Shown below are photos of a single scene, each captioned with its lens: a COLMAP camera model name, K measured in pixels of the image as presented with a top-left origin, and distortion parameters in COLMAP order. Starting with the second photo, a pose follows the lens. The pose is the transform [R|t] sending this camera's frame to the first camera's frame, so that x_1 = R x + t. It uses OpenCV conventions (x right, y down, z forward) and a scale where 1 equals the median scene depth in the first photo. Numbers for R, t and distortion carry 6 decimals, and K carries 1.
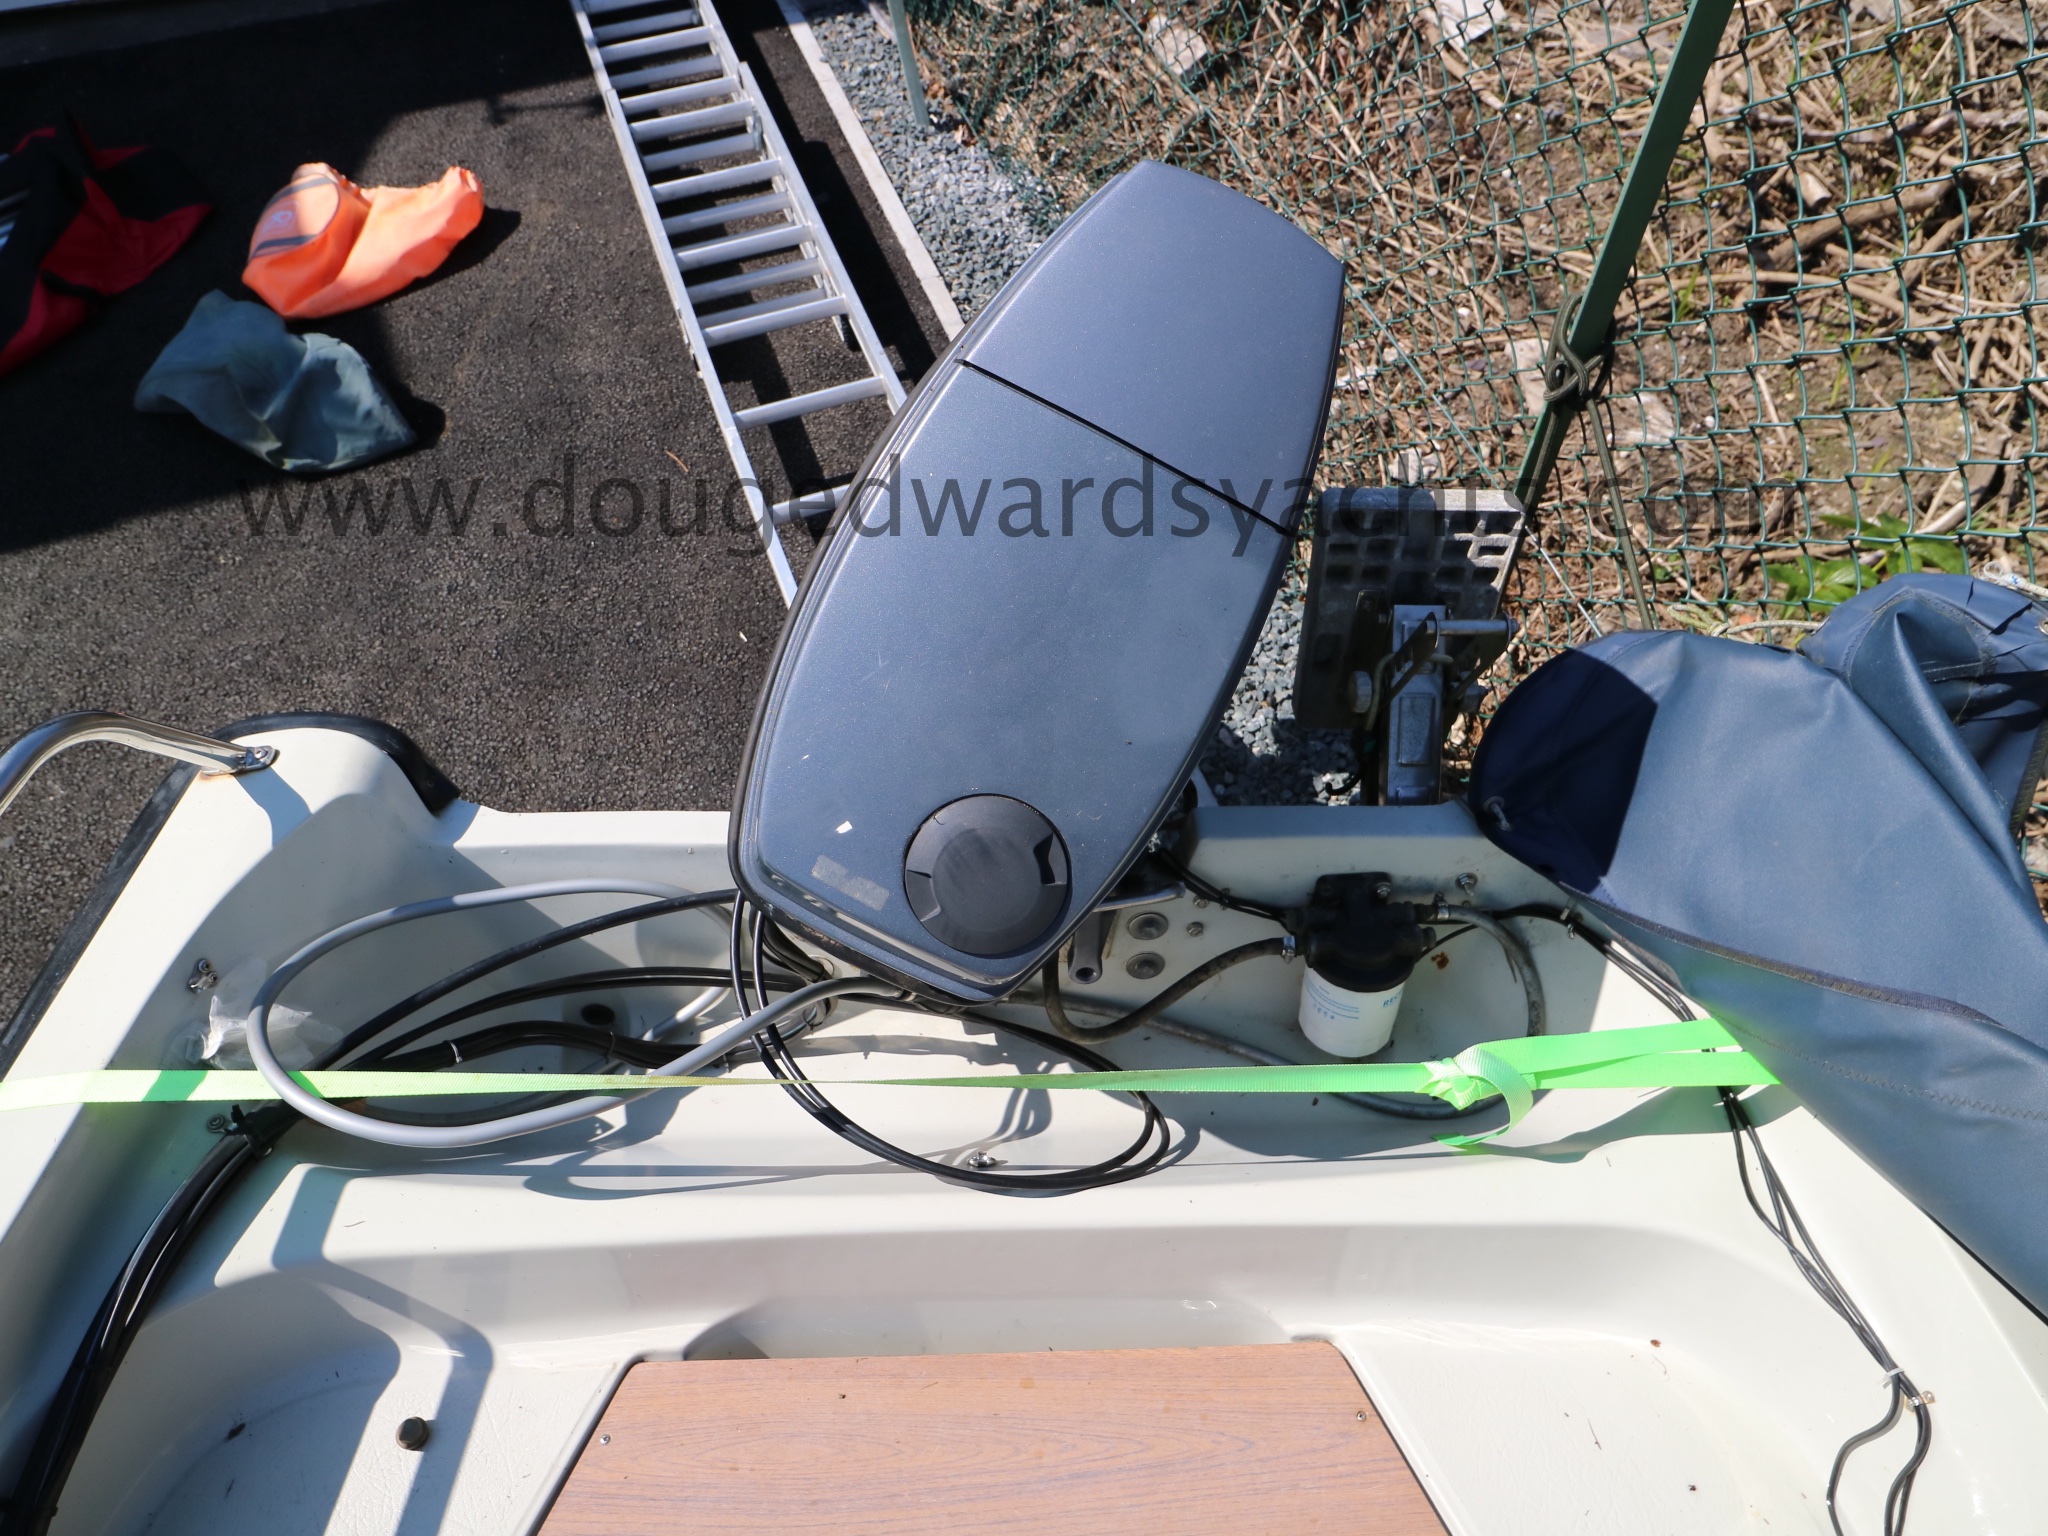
lens RADIAL K [[1380.7, 0, 1030.4], [0, 1380.7, 777.2], [0, 0, 1]] dist [-0.040801, 0.025107]
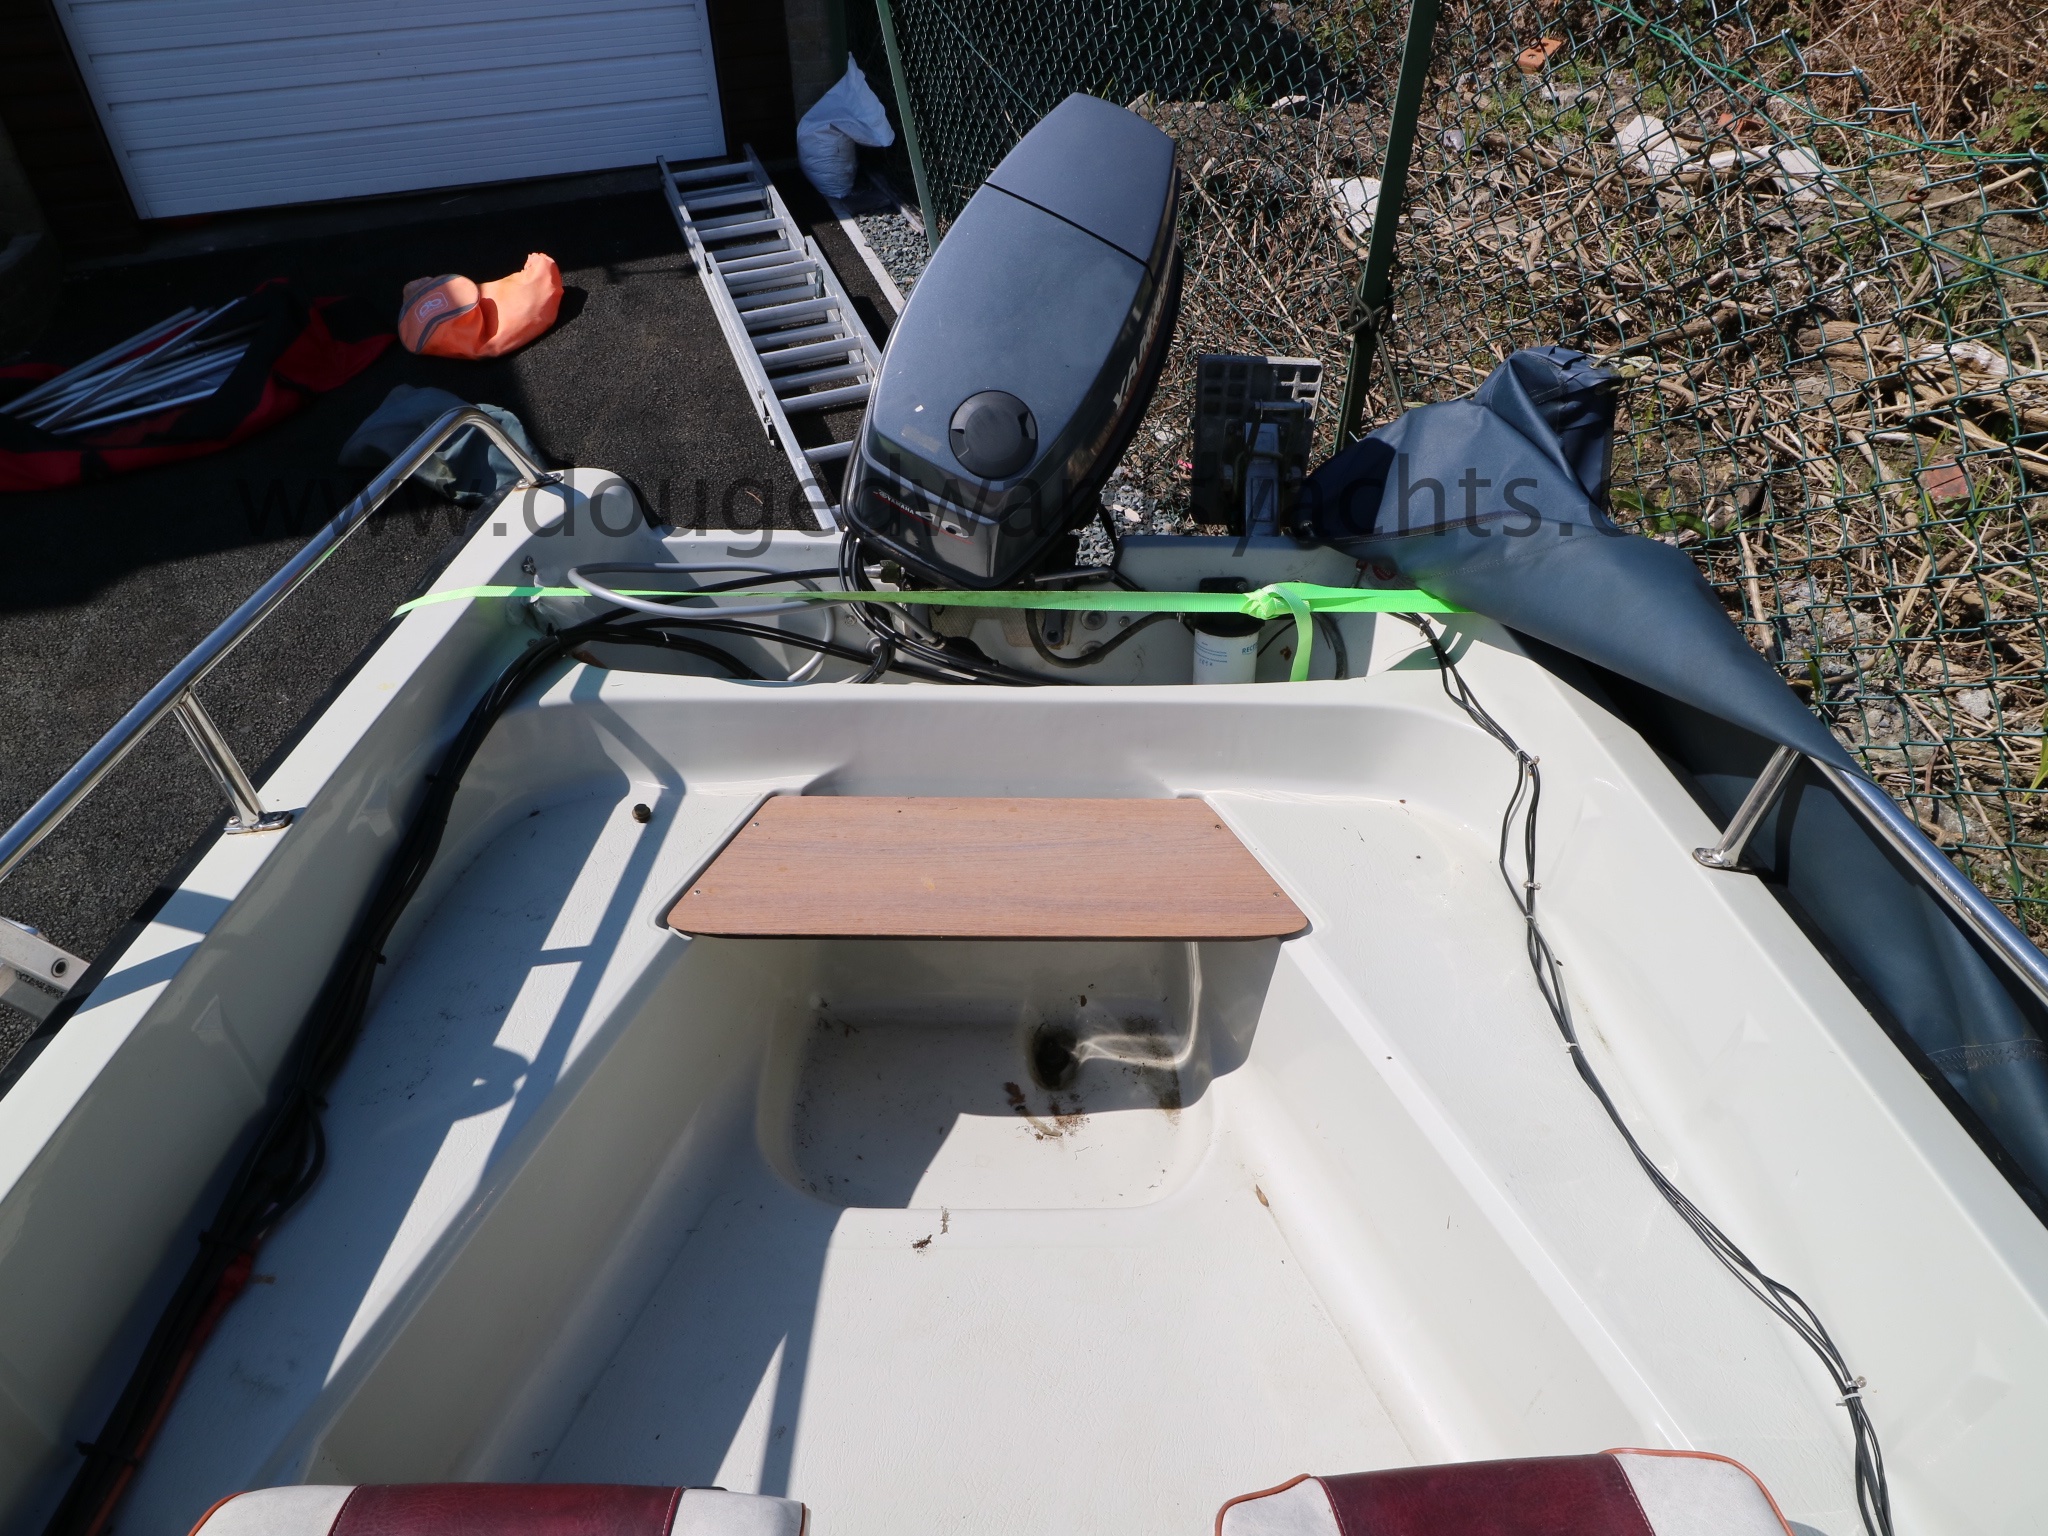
lens RADIAL K [[1354.1, 0, 1019.1], [0, 1354.1, 759.0], [0, 0, 1]] dist [-0.050020, 0.038333]
pose [[0.999951, 0.006510, -0.007502, 0.006245], [-0.007764, 0.983358, -0.181511, 0.249224], [0.006196, 0.181560, 0.983360, -0.218136]]
